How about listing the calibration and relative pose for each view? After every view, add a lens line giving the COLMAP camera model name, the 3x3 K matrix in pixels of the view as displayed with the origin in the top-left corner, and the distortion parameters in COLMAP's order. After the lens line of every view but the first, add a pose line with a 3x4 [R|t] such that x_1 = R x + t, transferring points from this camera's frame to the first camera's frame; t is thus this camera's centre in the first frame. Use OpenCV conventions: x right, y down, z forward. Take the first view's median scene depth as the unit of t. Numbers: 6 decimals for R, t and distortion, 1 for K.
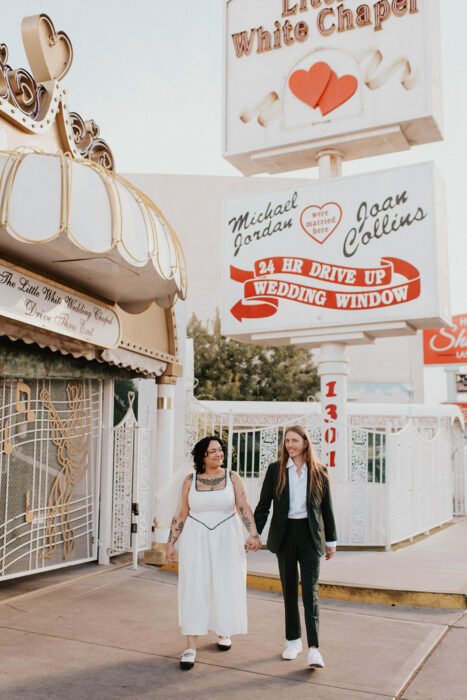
lens RADIAL K [[737.5, 0, 232.4], [0, 737.5, 360.5], [0, 0, 1]] dist [-0.001811, 0.005037]
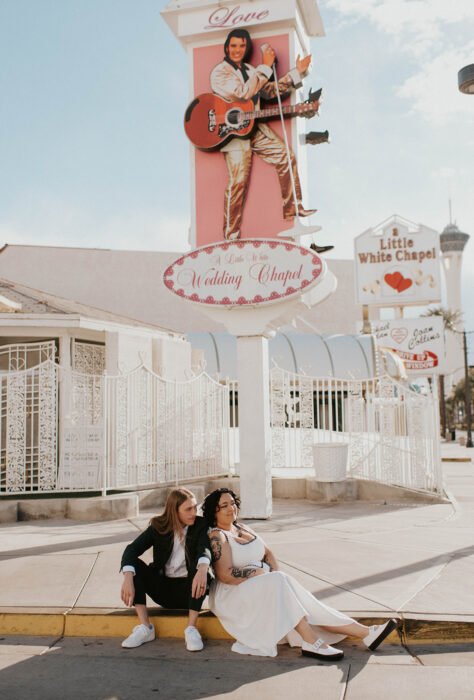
lens RADIAL K [[732.1, 0, 238.6], [0, 732.1, 362.4], [0, 0, 1]] dist [0.003030, 0.002598]
pose [[0.980230, -0.010482, 0.197585, -0.980442], [-0.000041, 0.998585, 0.053178, -0.232569], [-0.197863, -0.052134, 0.978842, -1.487747]]
